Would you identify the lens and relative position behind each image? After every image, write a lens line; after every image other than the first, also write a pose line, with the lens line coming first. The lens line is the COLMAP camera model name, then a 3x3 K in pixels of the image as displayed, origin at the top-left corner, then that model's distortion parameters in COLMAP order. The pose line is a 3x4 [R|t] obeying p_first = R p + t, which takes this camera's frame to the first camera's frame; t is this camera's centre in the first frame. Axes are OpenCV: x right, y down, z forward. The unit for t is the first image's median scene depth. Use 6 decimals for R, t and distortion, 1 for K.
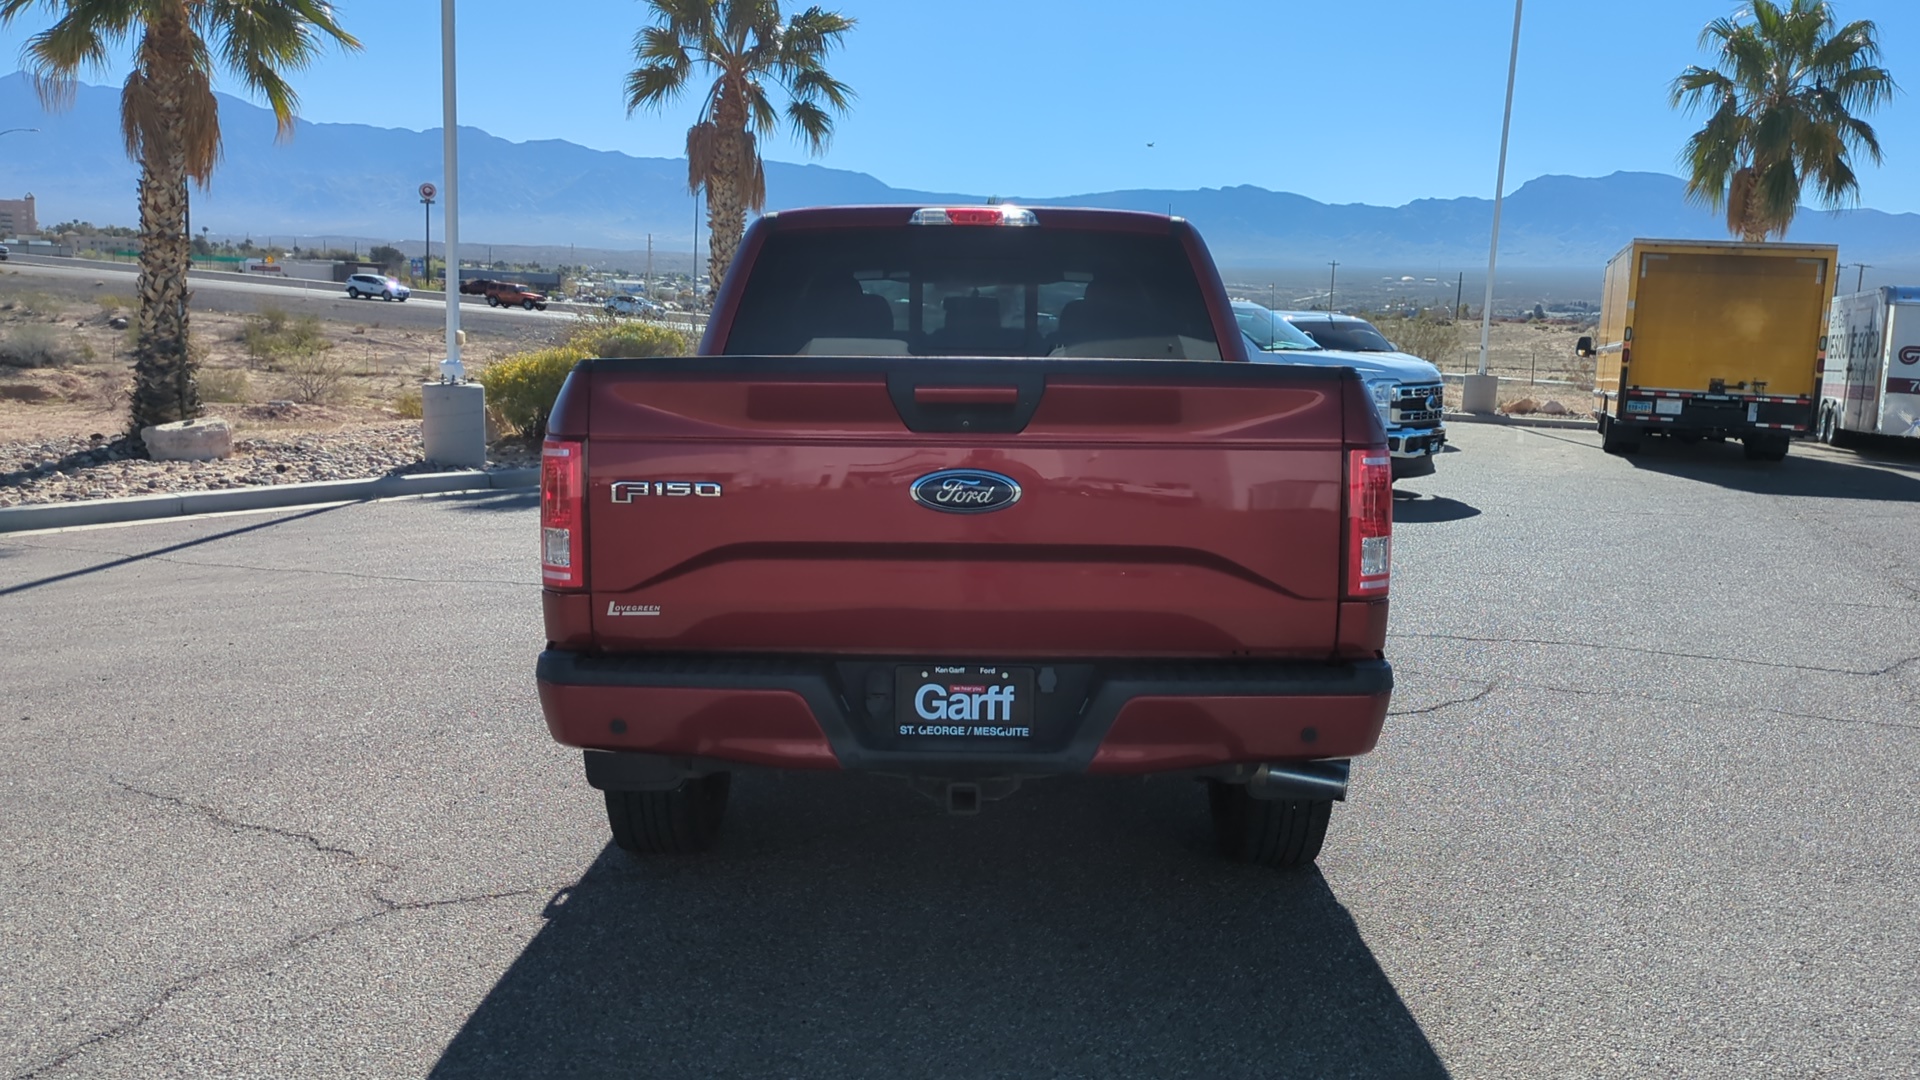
lens RADIAL K [[1642.6, 0, 965.7], [0, 1642.6, 540.7], [0, 0, 1]] dist [0.050970, -0.055817]
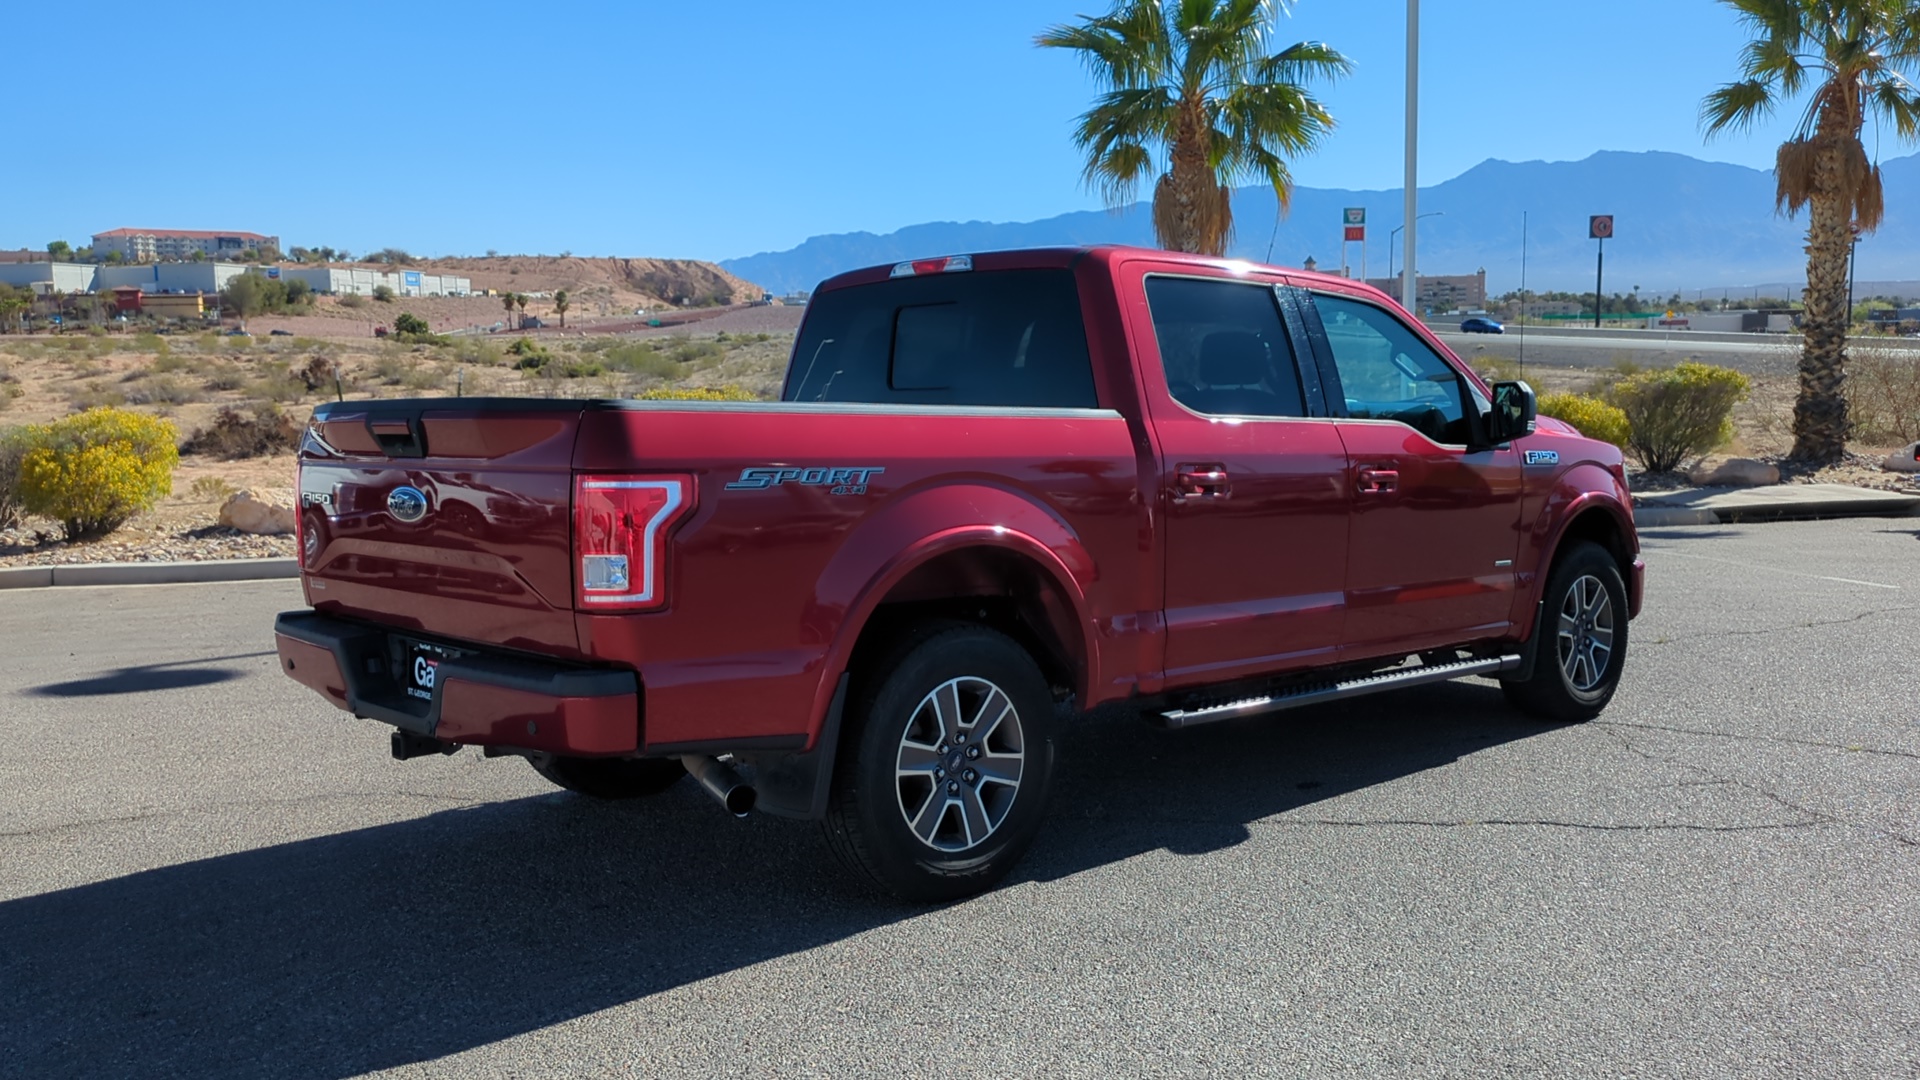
lens RADIAL K [[1642.6, 0, 967.6], [0, 1642.6, 537.9], [0, 0, 1]] dist [0.050970, -0.055817]
pose [[0.692891, 0.033415, -0.720267, 0.256994], [-0.057647, 0.998295, -0.009143, -0.003795], [0.718734, 0.047857, 0.693636, 0.089439]]
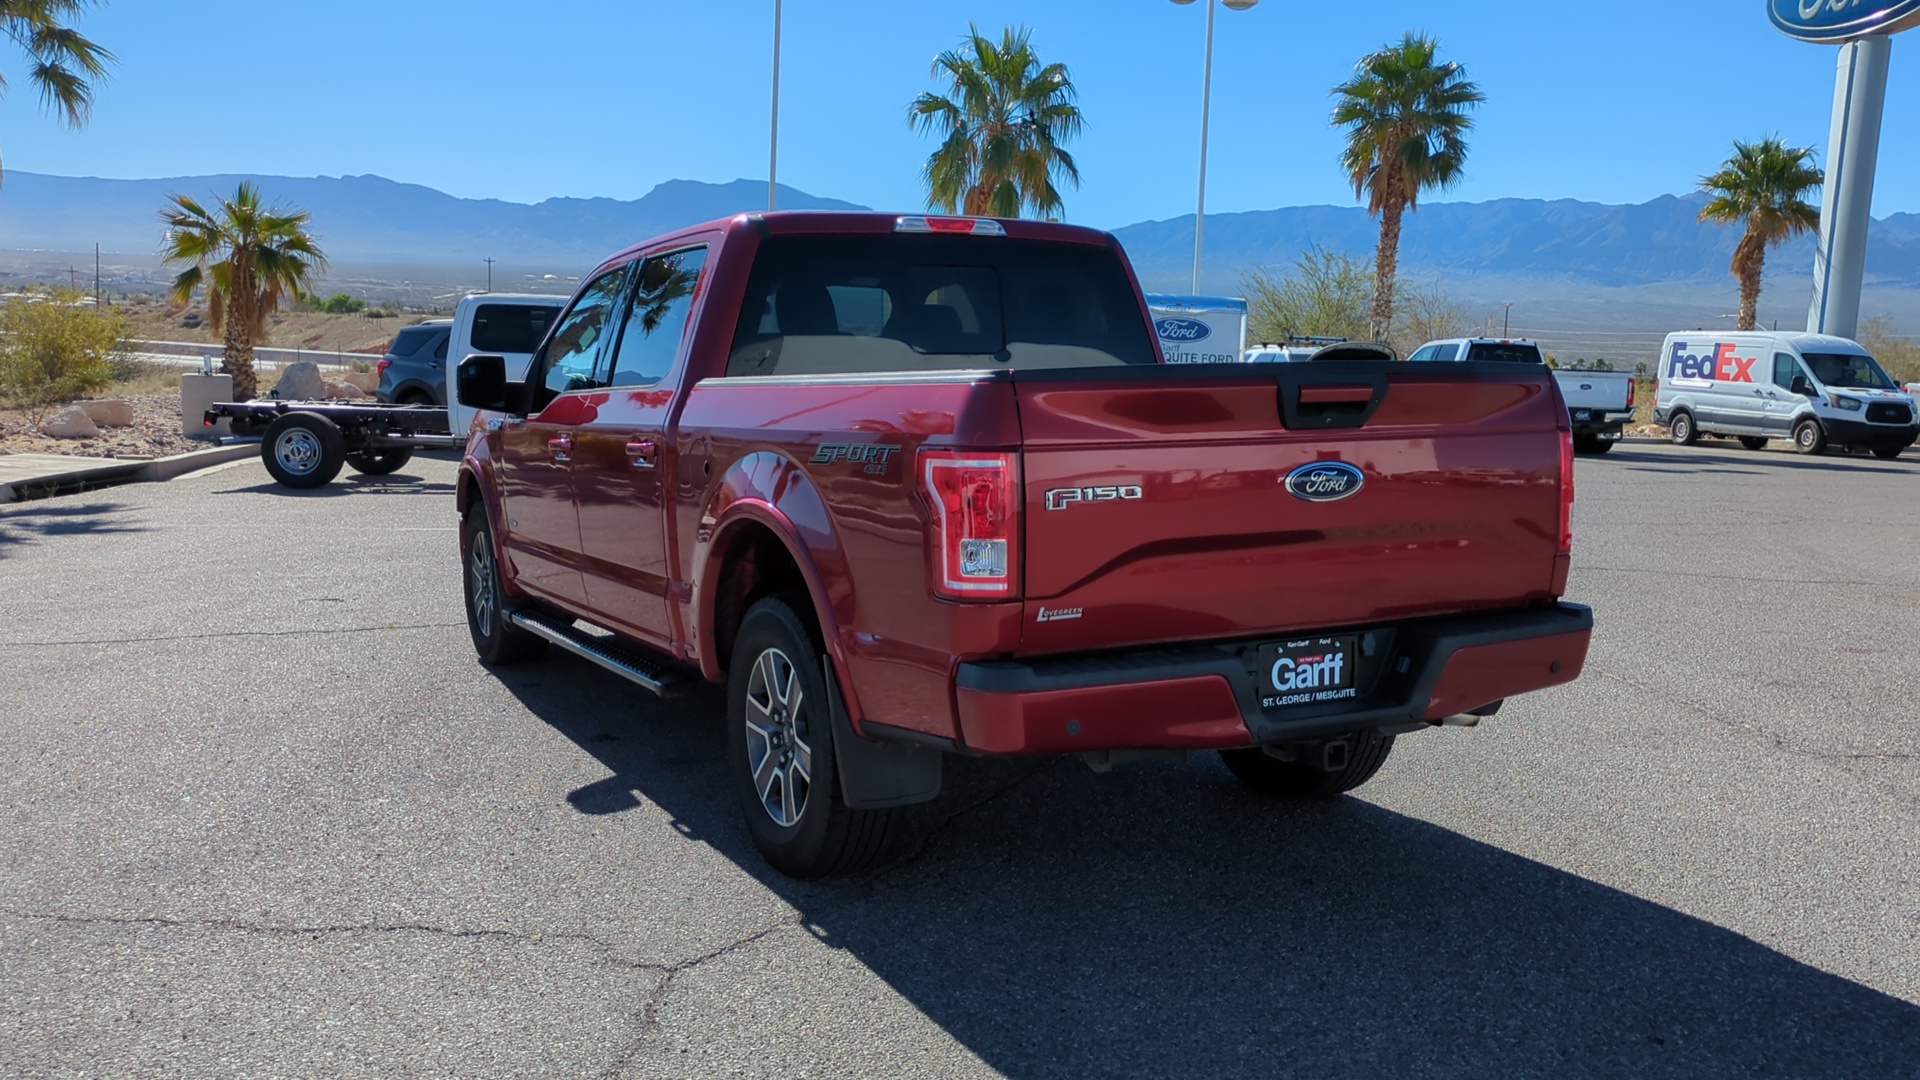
lens RADIAL K [[1642.6, 0, 967.2], [0, 1642.6, 553.6], [0, 0, 1]] dist [0.050970, -0.055817]
pose [[0.875979, -0.069771, 0.477277, -0.158059], [0.065703, 0.997520, 0.025235, -0.005330], [-0.477854, 0.009253, 0.878391, 0.028479]]
